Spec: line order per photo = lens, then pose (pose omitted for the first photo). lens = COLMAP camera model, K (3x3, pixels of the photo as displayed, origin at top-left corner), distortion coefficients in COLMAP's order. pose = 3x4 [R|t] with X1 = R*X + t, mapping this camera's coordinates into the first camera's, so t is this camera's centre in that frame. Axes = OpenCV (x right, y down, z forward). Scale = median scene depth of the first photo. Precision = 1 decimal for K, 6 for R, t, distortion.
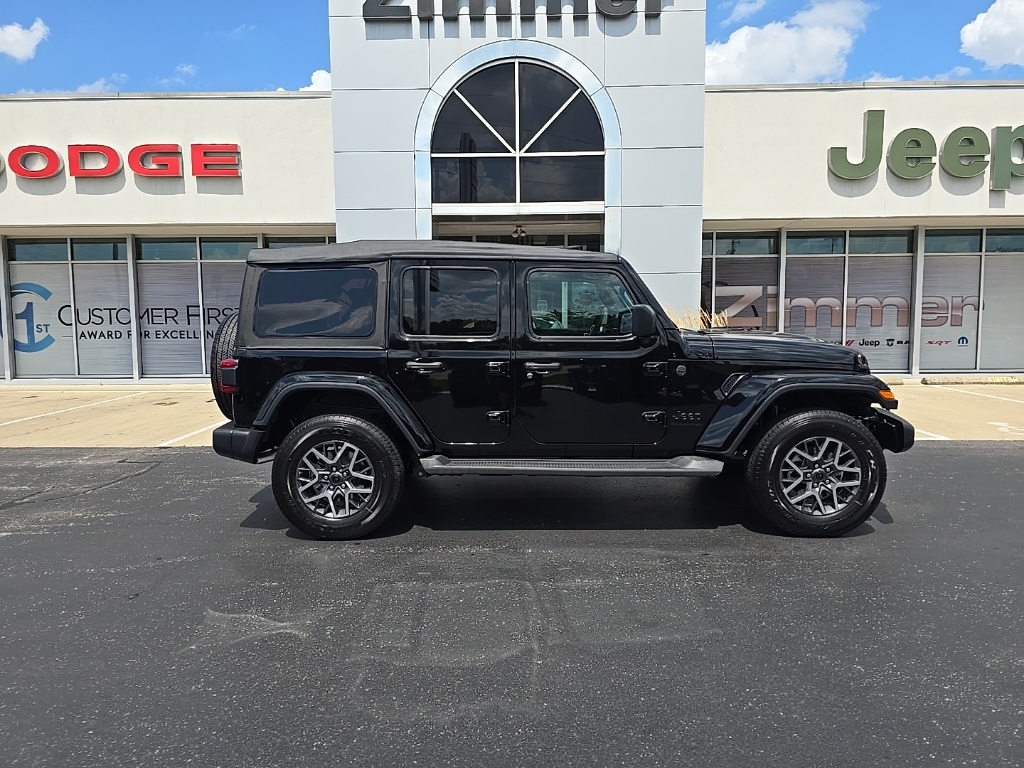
lens RADIAL K [[684.7, 0, 512.9], [0, 684.7, 380.1], [0, 0, 1]] dist [0.046841, -0.048138]
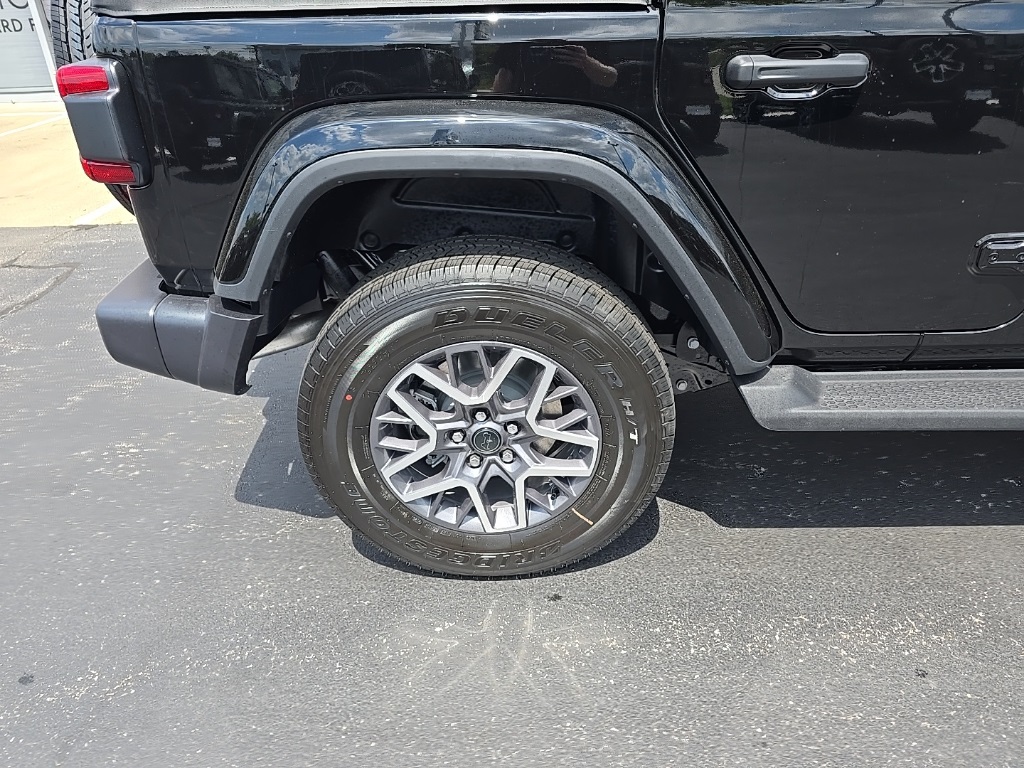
lens RADIAL K [[678.1, 0, 516.8], [0, 678.1, 387.0], [0, 0, 1]] dist [0.076618, -0.047465]
pose [[0.999620, -0.027556, -0.000381, -0.241335], [0.025322, 0.912938, 0.407312, -0.020630], [-0.010876, -0.407167, 0.913289, 0.696564]]
